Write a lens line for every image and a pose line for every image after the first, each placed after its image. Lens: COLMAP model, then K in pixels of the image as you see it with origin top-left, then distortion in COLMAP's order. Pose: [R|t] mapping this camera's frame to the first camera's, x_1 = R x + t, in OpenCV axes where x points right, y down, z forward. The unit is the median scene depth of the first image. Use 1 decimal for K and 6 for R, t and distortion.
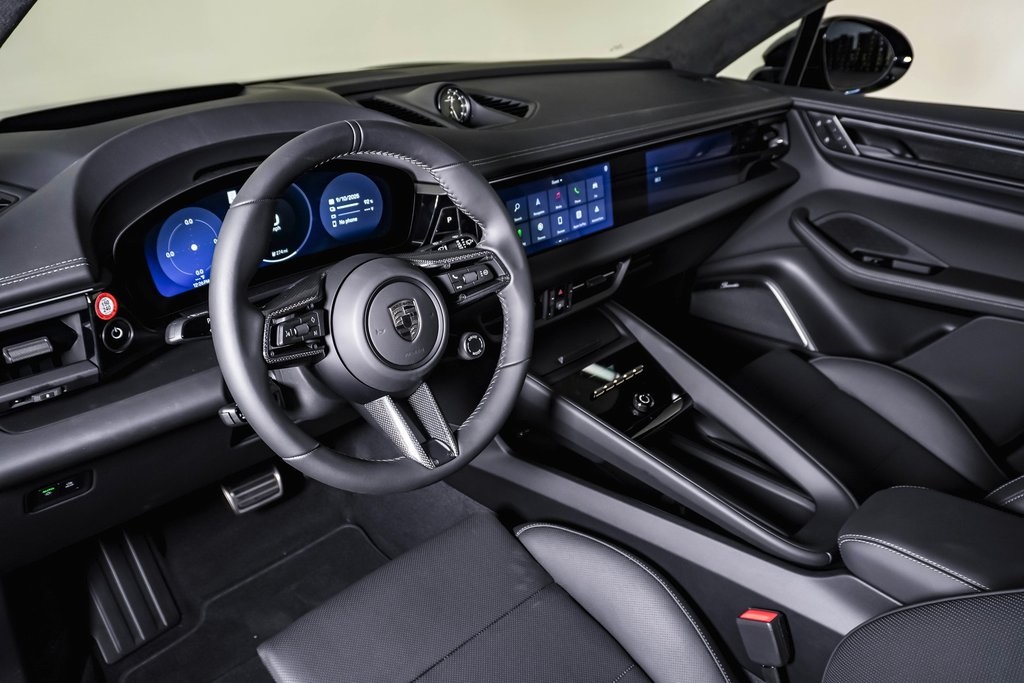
lens RADIAL K [[816.3, 0, 512.8], [0, 816.3, 343.2], [0, 0, 1]] dist [-0.010798, 0.036987]
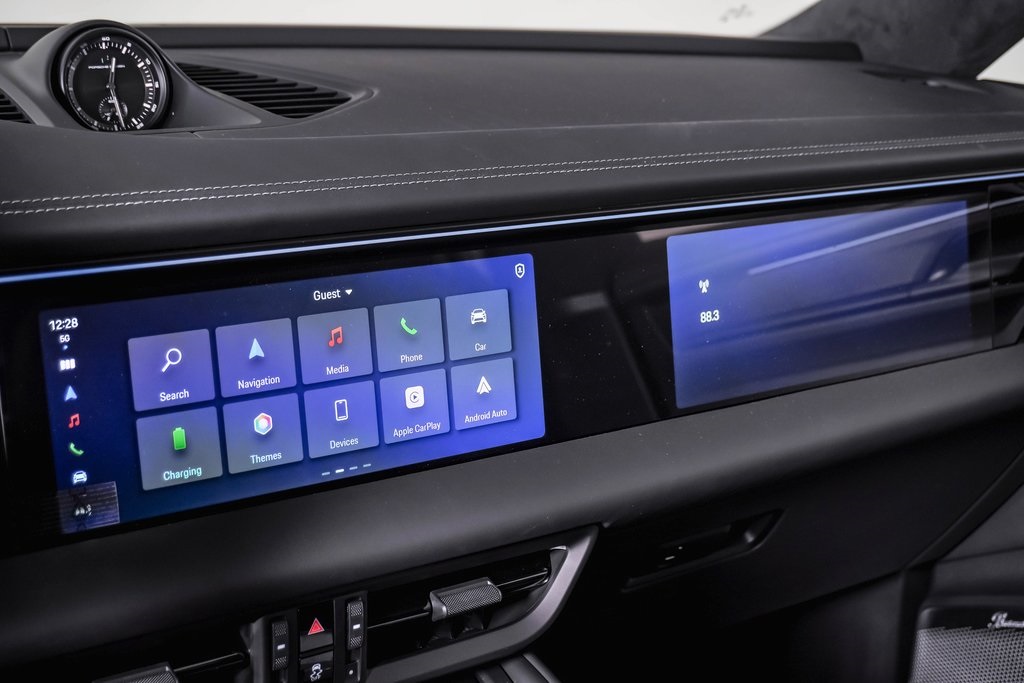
lens RADIAL K [[1553.7, 0, 513.5], [0, 1553.7, 345.9], [0, 0, 1]] dist [0.045476, 0.000000]
pose [[0.985790, 0.056857, -0.158065, 0.266321], [-0.086699, 0.978171, -0.188852, -0.072671], [0.143877, 0.199872, 0.969201, 0.456247]]
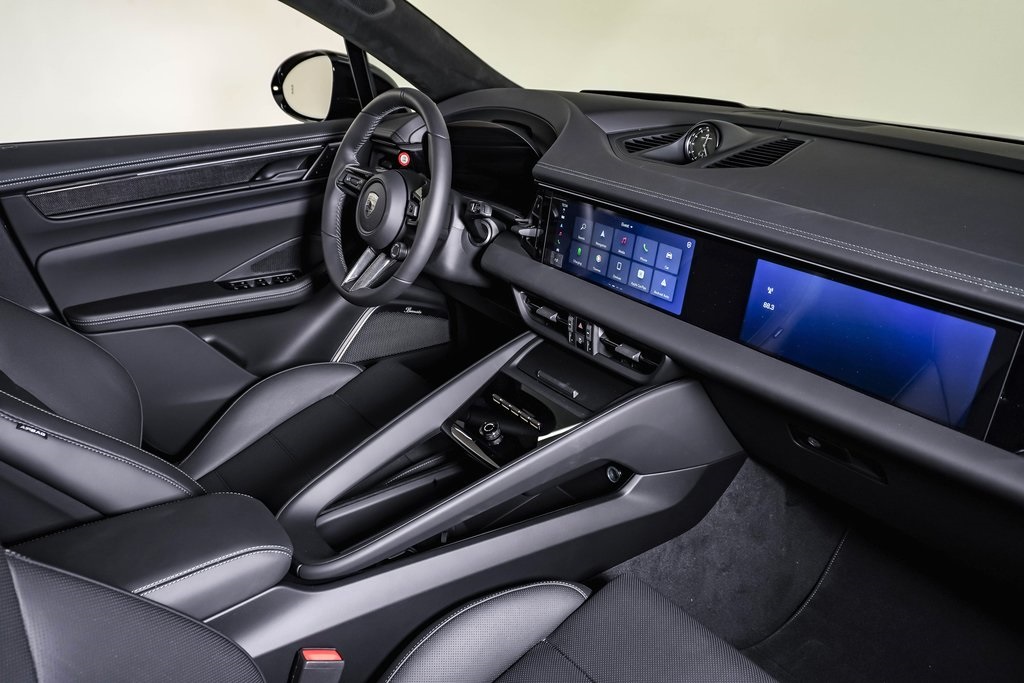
lens RADIAL K [[816.3, 0, 509.6], [0, 816.3, 339.6], [0, 0, 1]] dist [-0.010798, 0.036987]
pose [[-0.169361, 0.374284, -0.911717, 1.141127], [-0.435511, 0.801438, 0.409912, -0.486138], [0.884108, 0.466486, 0.027272, 1.060073]]
